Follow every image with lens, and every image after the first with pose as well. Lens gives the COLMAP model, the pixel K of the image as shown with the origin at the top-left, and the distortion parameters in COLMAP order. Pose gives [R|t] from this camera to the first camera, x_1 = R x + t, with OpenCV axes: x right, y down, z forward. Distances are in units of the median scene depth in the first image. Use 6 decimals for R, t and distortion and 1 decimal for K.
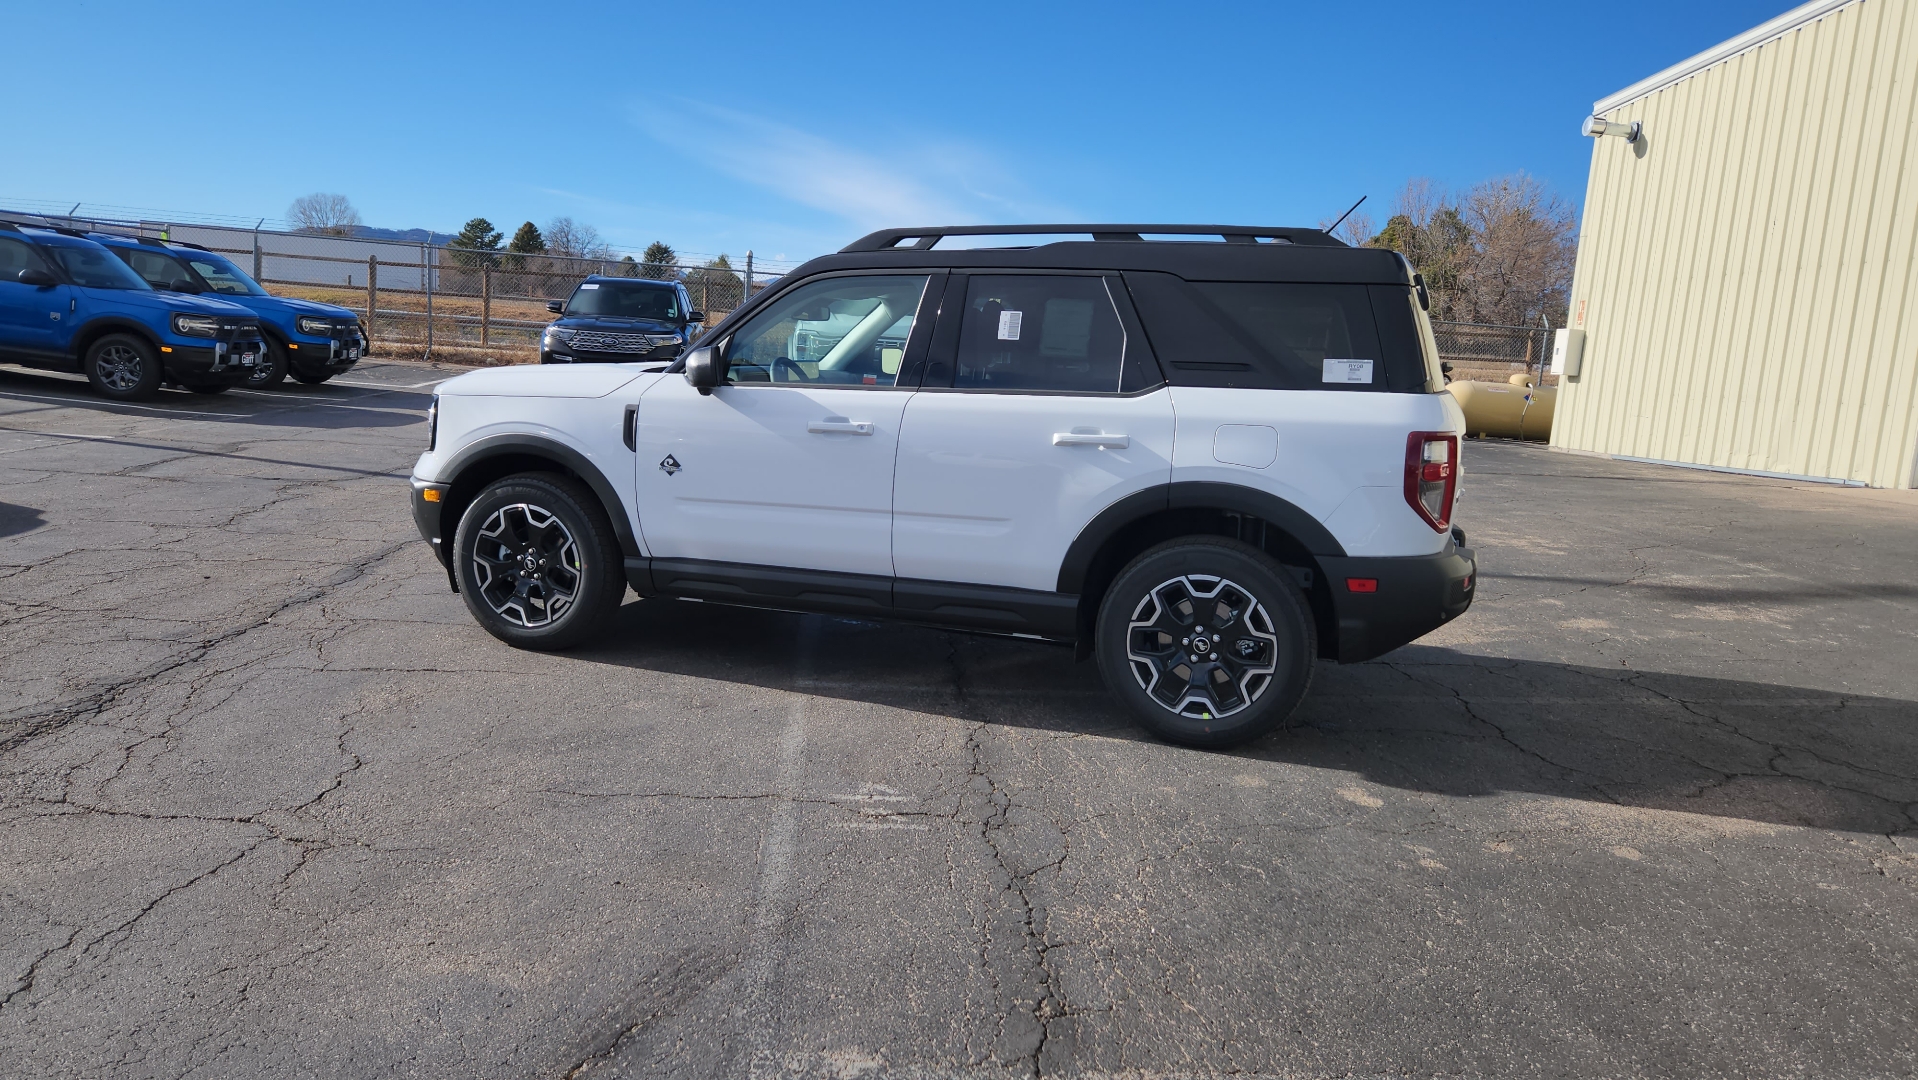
lens RADIAL K [[1281.6, 0, 914.7], [0, 1281.6, 522.8], [0, 0, 1]] dist [0.071079, -0.057958]
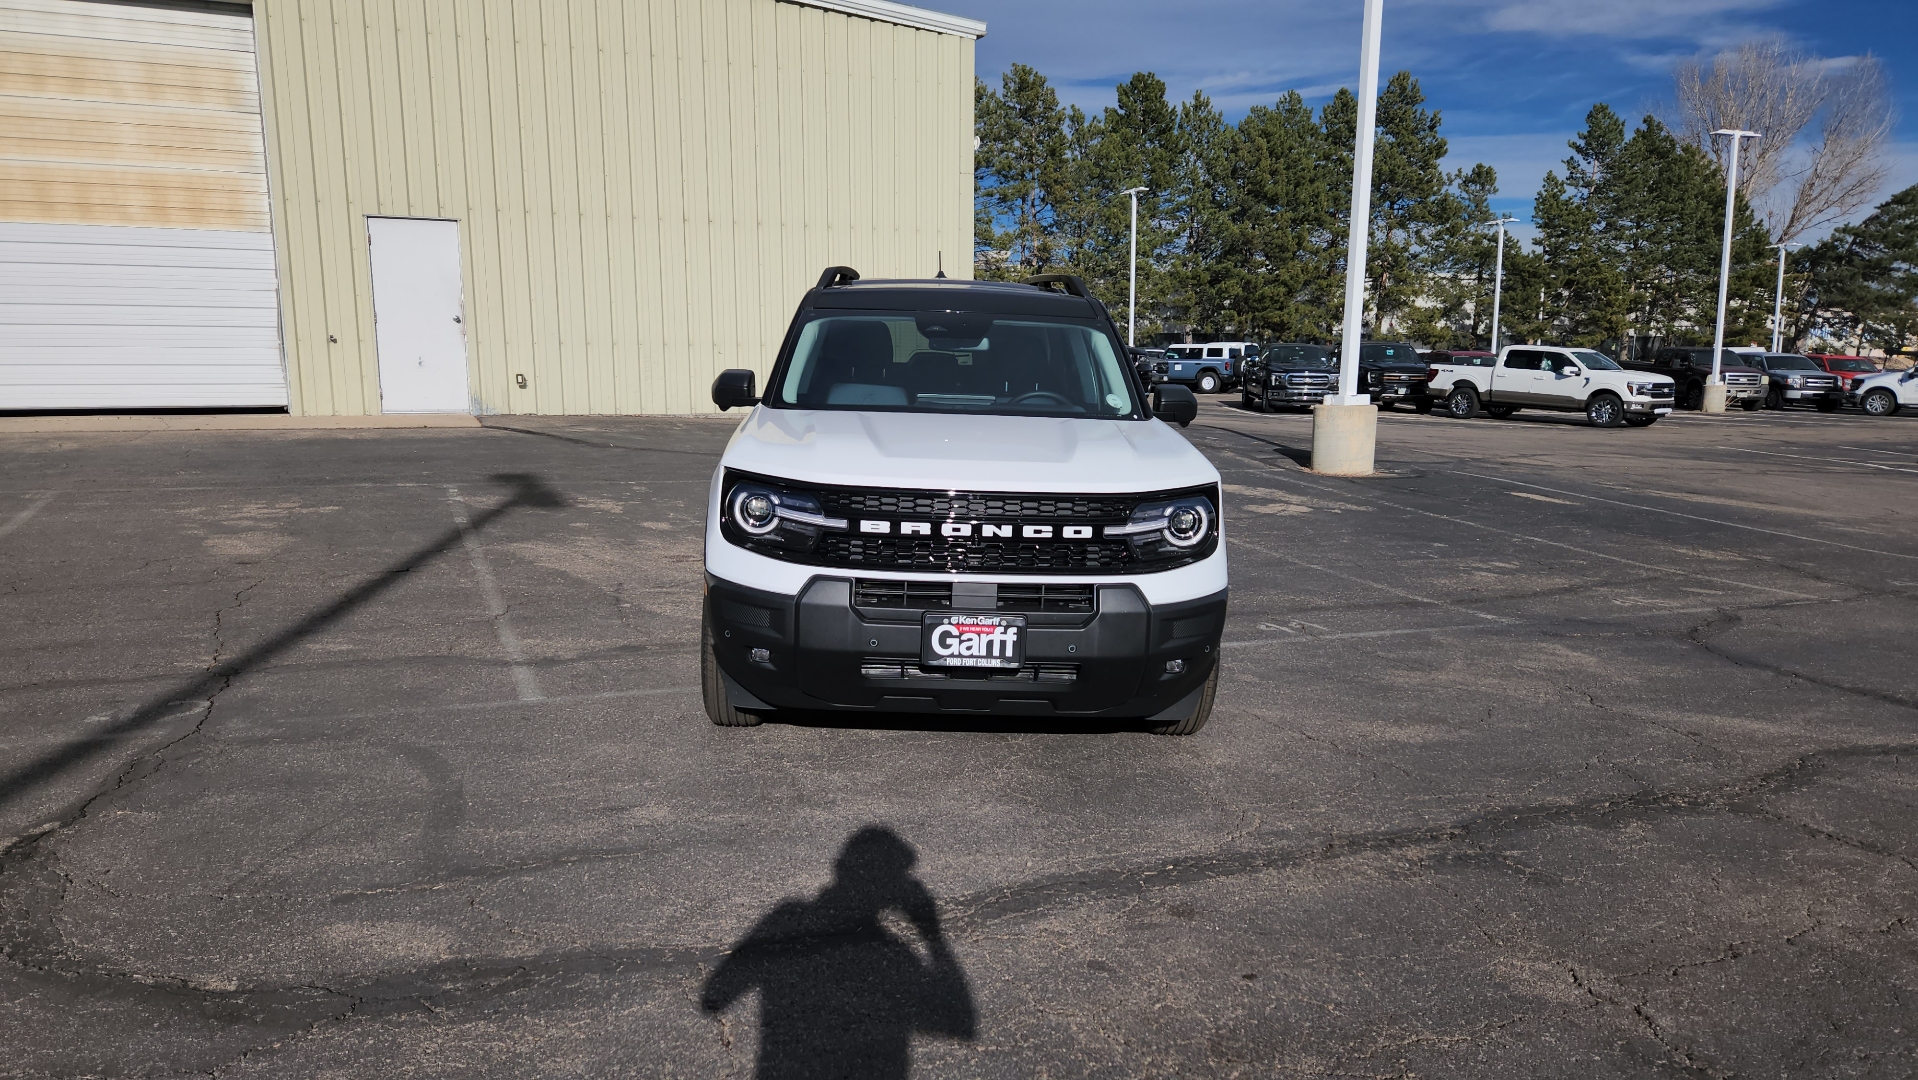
lens RADIAL K [[1281.6, 0, 916.2], [0, 1281.6, 559.8], [0, 0, 1]] dist [0.071079, -0.057958]
pose [[-0.342752, -0.220996, 0.913062, -1.218174], [0.092451, 0.959283, 0.266888, -0.329482], [-0.934866, 0.175890, -0.308365, 1.664341]]
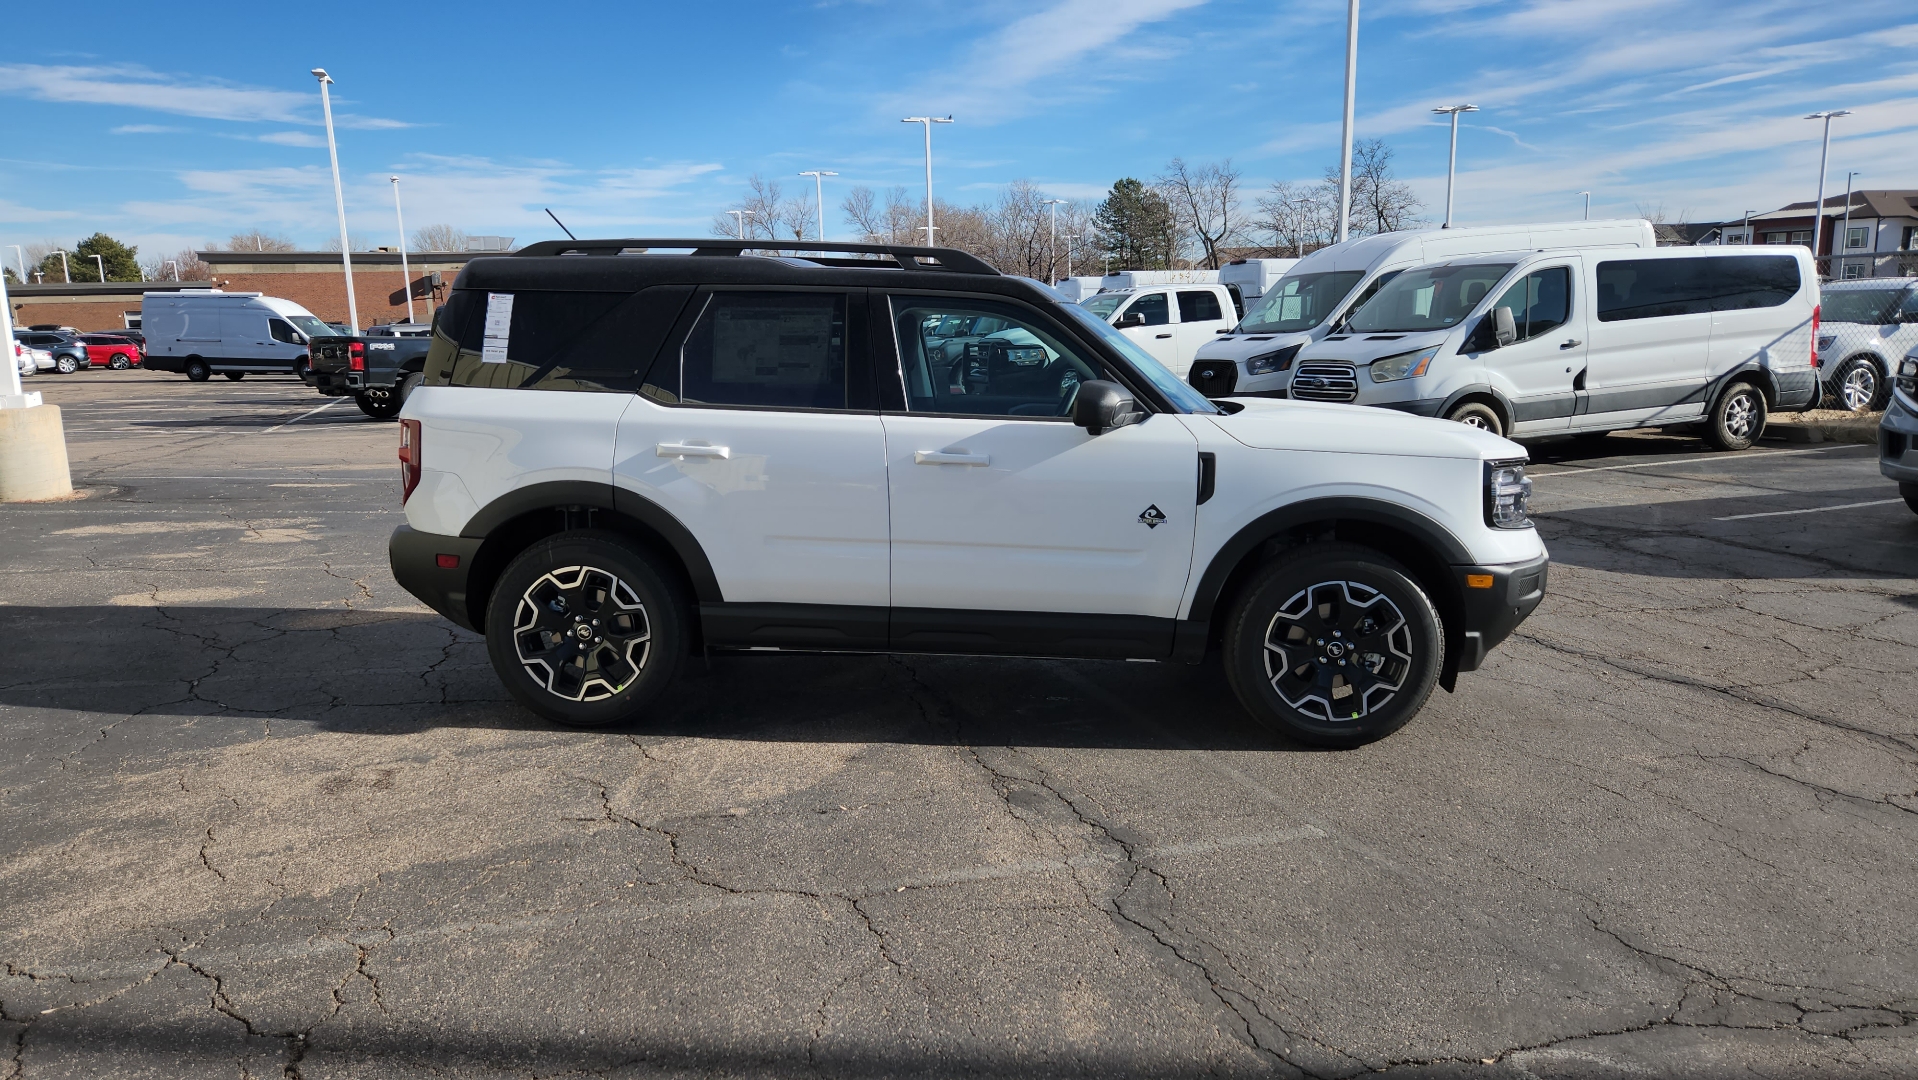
lens RADIAL K [[1281.6, 0, 929.0], [0, 1281.6, 548.7], [0, 0, 1]] dist [0.071079, -0.057958]
pose [[-0.963039, -0.004844, -0.269320, 0.348820], [-0.086159, 0.952851, 0.290950, -0.342533], [0.255212, 0.303401, -0.918049, 2.297631]]
